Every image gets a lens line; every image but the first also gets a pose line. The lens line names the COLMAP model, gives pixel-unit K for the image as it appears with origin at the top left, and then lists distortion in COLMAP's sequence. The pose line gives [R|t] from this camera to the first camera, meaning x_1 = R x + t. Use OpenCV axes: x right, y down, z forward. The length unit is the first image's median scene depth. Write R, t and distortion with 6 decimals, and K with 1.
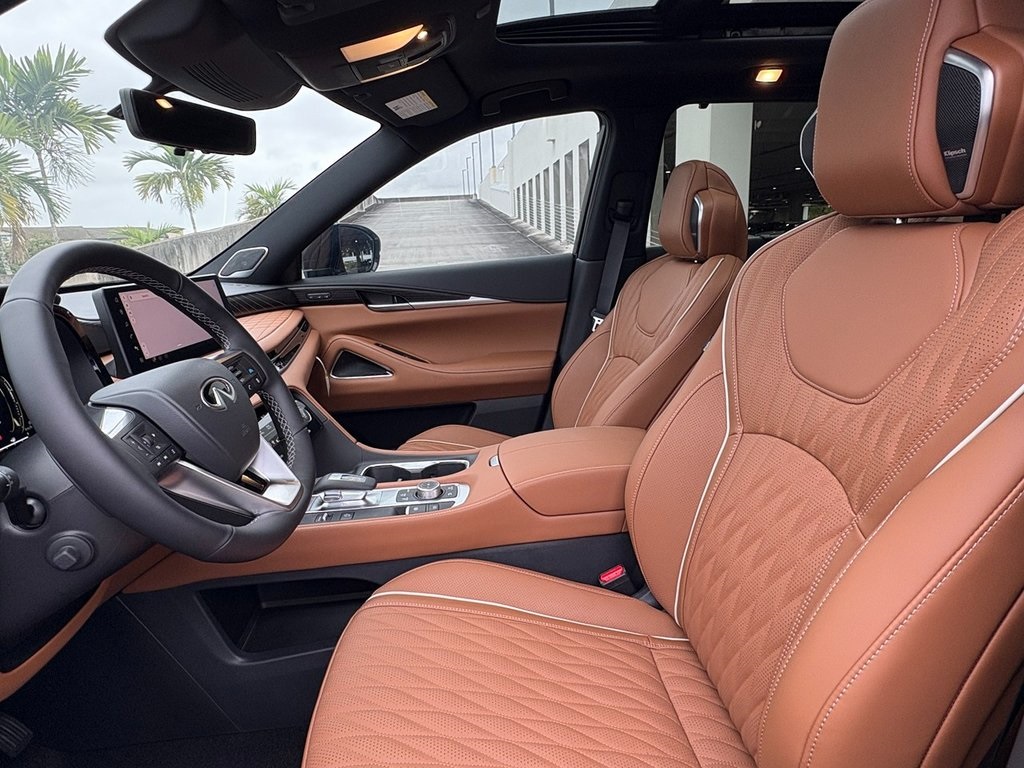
lens RADIAL K [[583.6, 0, 512.0], [0, 583.6, 384.0], [0, 0, 1]] dist [0.021175, 0.000700]
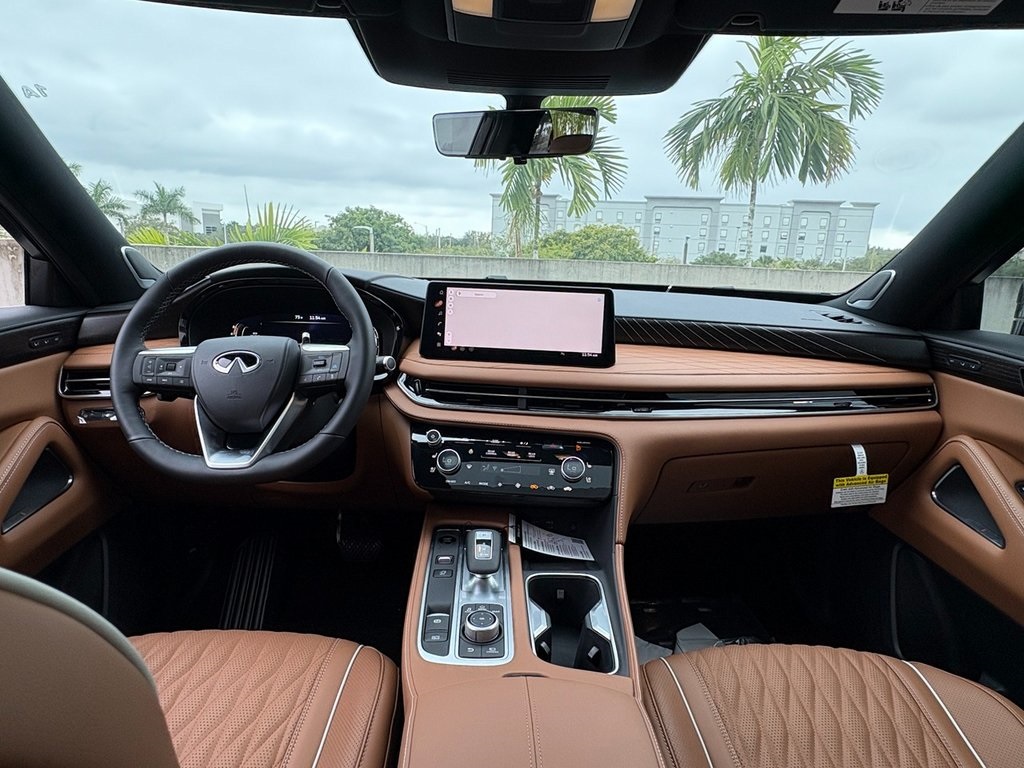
lens RADIAL K [[583.6, 0, 512.0], [0, 583.6, 384.0], [0, 0, 1]] dist [0.021175, 0.000700]
pose [[-0.060014, 0.259605, -0.963848, 0.446753], [-0.275637, 0.923736, 0.265963, -0.273995], [0.959386, 0.281634, 0.016120, 0.970897]]
